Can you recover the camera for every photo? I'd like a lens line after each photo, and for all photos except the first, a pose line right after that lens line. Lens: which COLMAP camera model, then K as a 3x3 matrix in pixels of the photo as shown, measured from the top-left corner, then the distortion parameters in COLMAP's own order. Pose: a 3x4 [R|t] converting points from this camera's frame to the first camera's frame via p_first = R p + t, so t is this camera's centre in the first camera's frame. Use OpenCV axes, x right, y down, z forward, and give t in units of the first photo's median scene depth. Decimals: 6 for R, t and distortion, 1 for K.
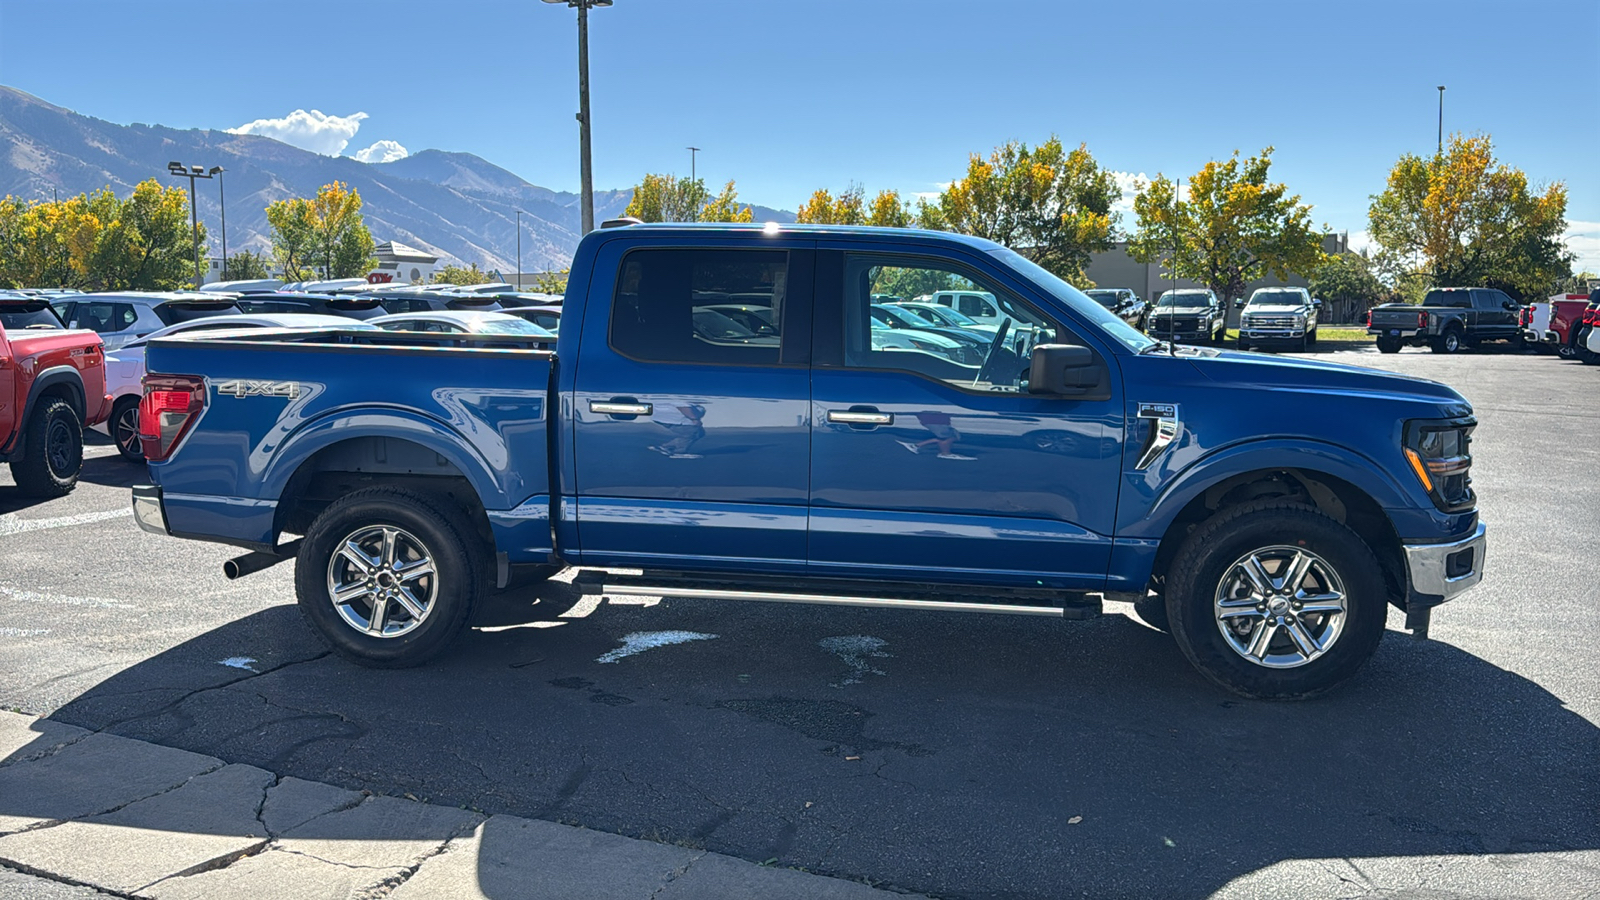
lens RADIAL K [[1360.3, 0, 763.6], [0, 1360.3, 465.6], [0, 0, 1]] dist [0.136110, -0.239096]
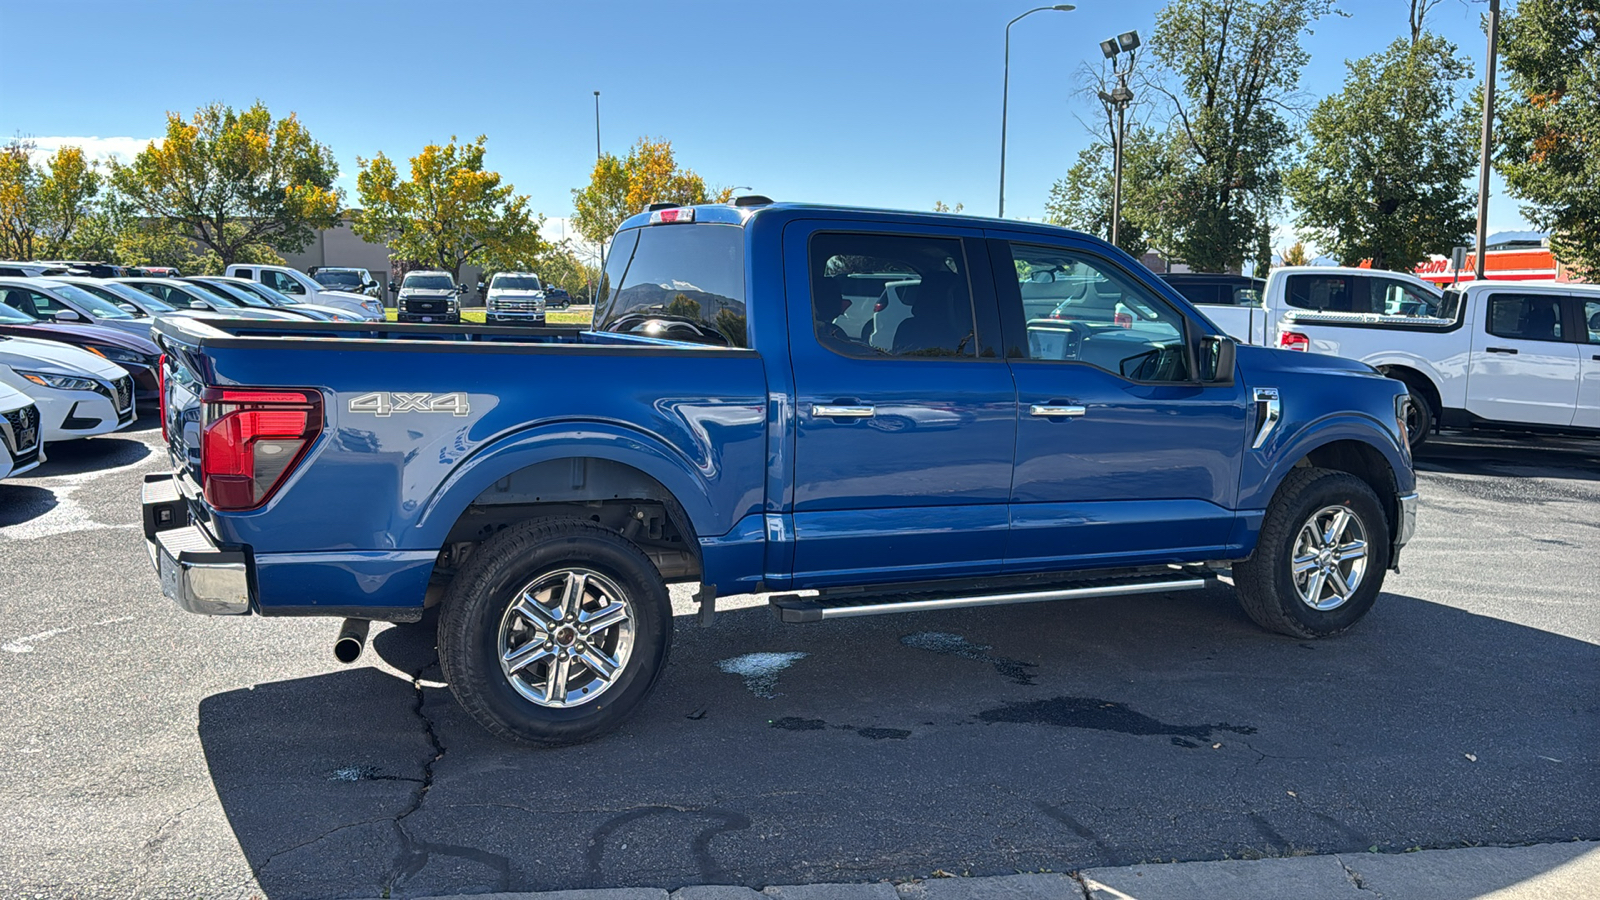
lens RADIAL K [[1360.3, 0, 763.8], [0, 1360.3, 485.9], [0, 0, 1]] dist [0.136110, -0.239096]
pose [[0.818738, -0.067822, 0.570148, -0.630196], [0.051226, 0.997667, 0.045116, -0.034055], [-0.571878, -0.007732, 0.820302, 0.282464]]
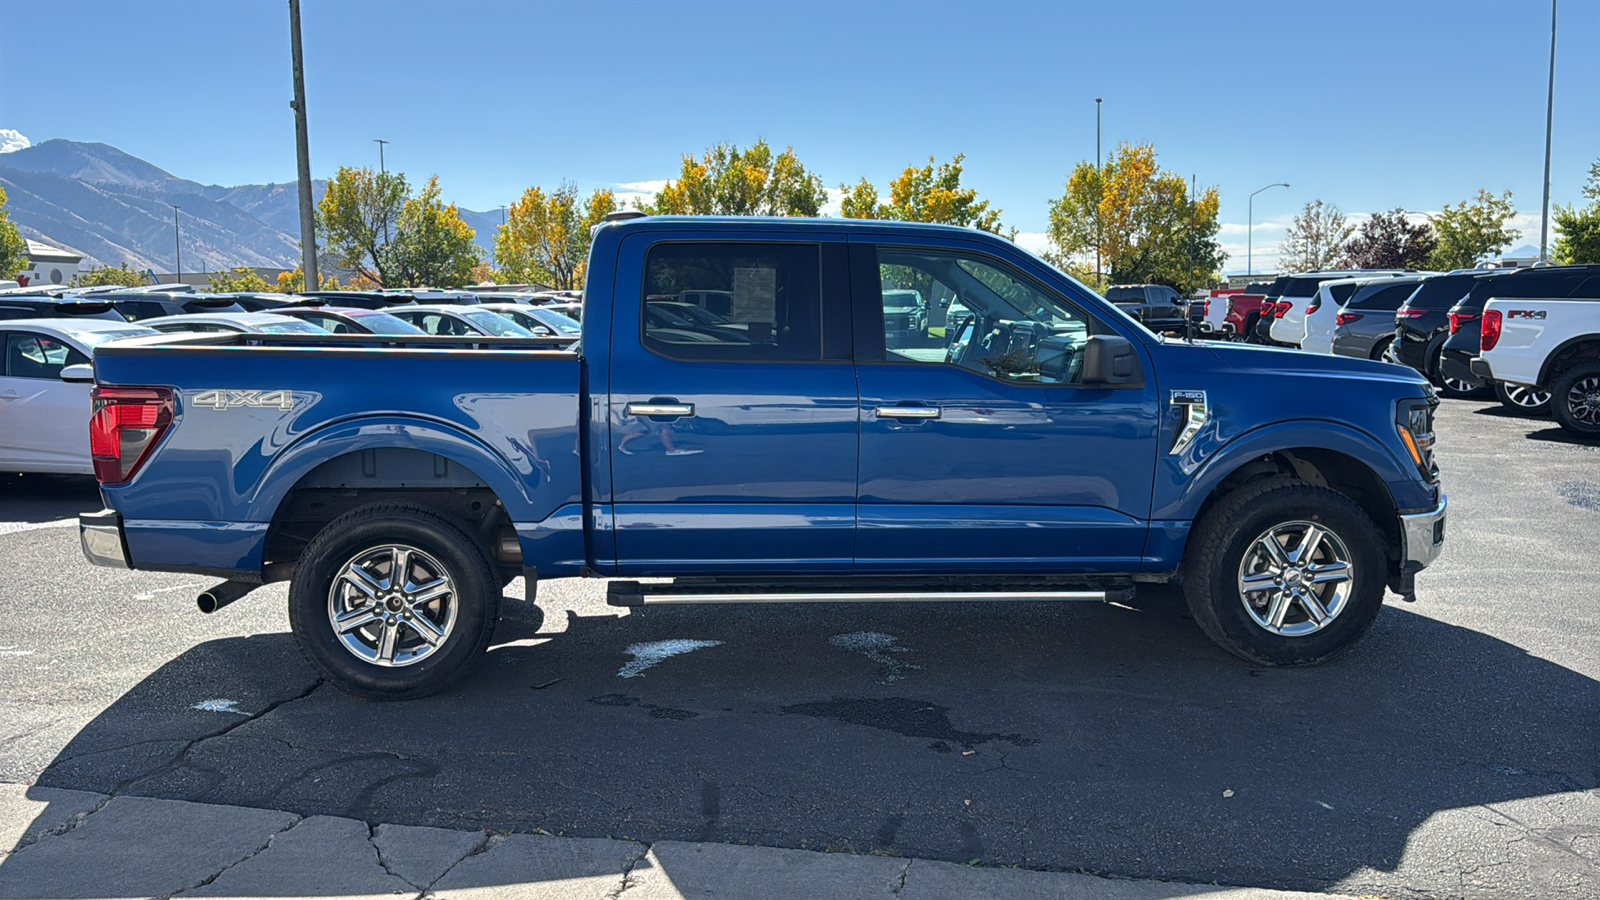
lens RADIAL K [[1360.3, 0, 769.9], [0, 1360.3, 478.4], [0, 0, 1]] dist [0.136110, -0.239096]
pose [[0.973159, -0.038307, 0.226921, -0.236933], [0.036339, 0.999257, 0.012845, -0.003092], [-0.227245, -0.004254, 0.973828, 0.050453]]
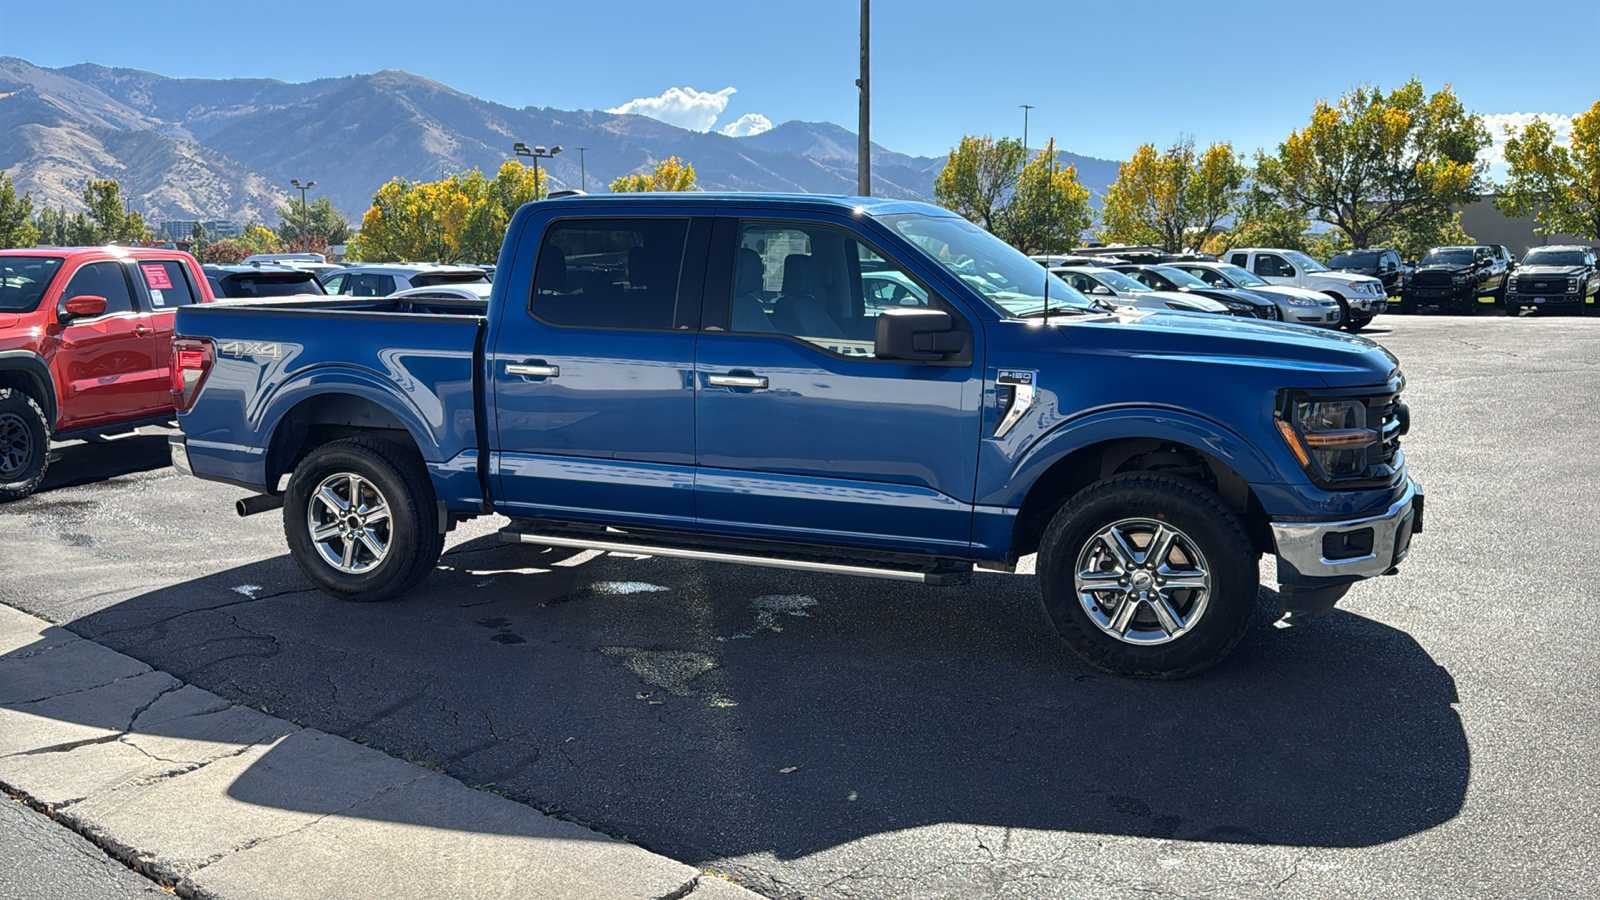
lens RADIAL K [[1360.3, 0, 762.1], [0, 1360.3, 481.9], [0, 0, 1]] dist [0.136110, -0.239096]
pose [[0.967455, 0.029343, -0.251335, 0.326138], [-0.020287, 0.999051, 0.038548, 0.000734], [0.252227, -0.032195, 0.967132, 0.004778]]
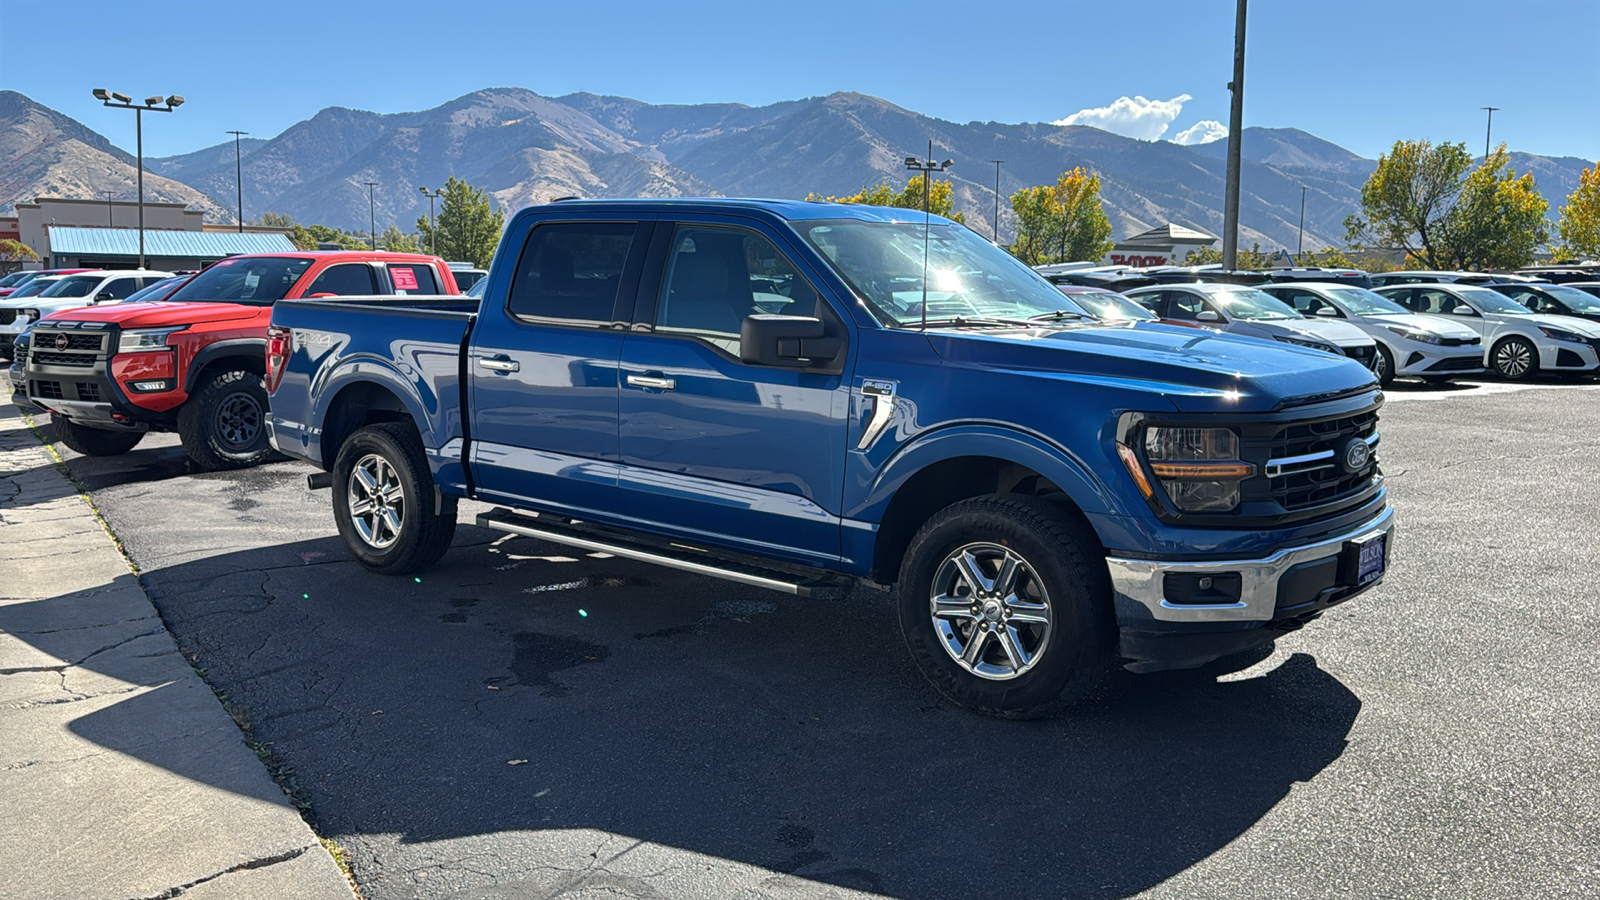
lens RADIAL K [[1360.3, 0, 769.7], [0, 1360.3, 457.1], [0, 0, 1]] dist [0.136110, -0.239096]
pose [[0.846720, 0.072647, -0.527056, 0.654601], [-0.069540, 0.997247, 0.025739, -0.010076], [0.527475, 0.014858, 0.849440, 0.149841]]
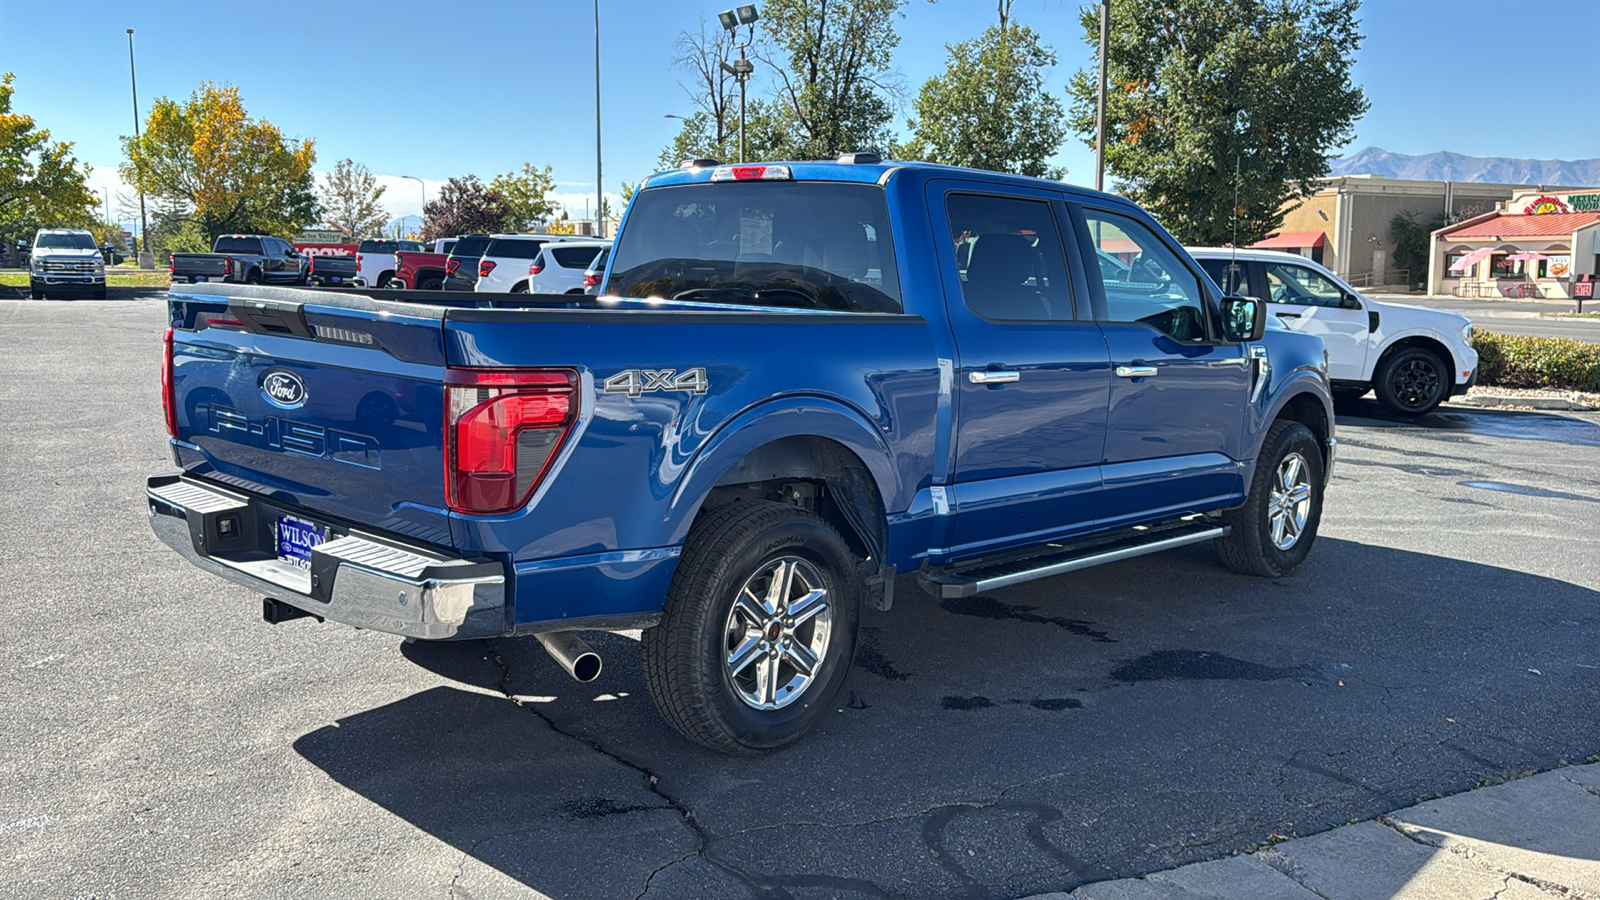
lens RADIAL K [[1361.7, 0, 773.5], [0, 1361.7, 456.6], [0, 0, 1]] dist [0.124510, -0.199659]
pose [[0.590696, -0.102444, 0.800364, -0.849542], [0.076255, 0.994556, 0.071021, -0.061033], [-0.803283, 0.019079, 0.595292, 0.567266]]
